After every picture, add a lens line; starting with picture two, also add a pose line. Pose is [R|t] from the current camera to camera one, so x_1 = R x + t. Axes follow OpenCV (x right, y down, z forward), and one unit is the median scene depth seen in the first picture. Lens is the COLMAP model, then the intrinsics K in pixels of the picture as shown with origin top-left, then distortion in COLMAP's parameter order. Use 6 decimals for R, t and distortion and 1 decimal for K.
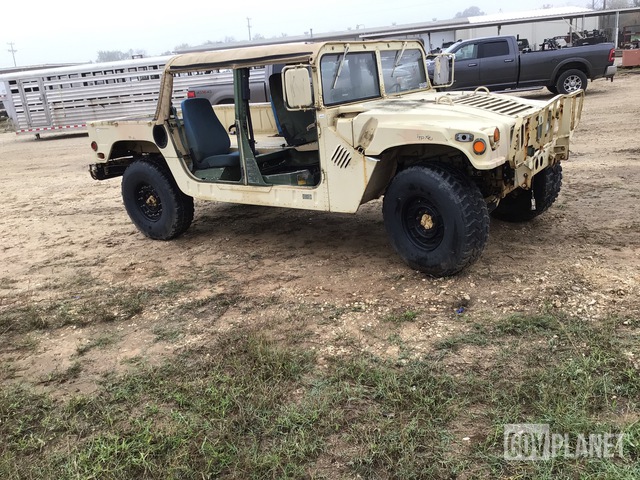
lens RADIAL K [[560.2, 0, 321.6], [0, 560.2, 240.6], [0, 0, 1]] dist [0.034333, -0.020667]
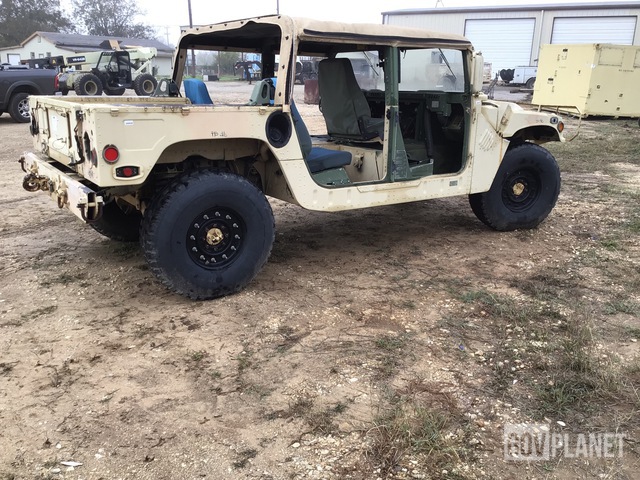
lens RADIAL K [[560.2, 0, 320.2], [0, 560.2, 239.7], [0, 0, 1]] dist [0.034333, -0.020667]
pose [[0.386102, -0.167854, 0.907056, -1.009130], [0.226672, 0.970420, 0.083094, -0.113156], [-0.894173, 0.173521, 0.412729, 0.779283]]
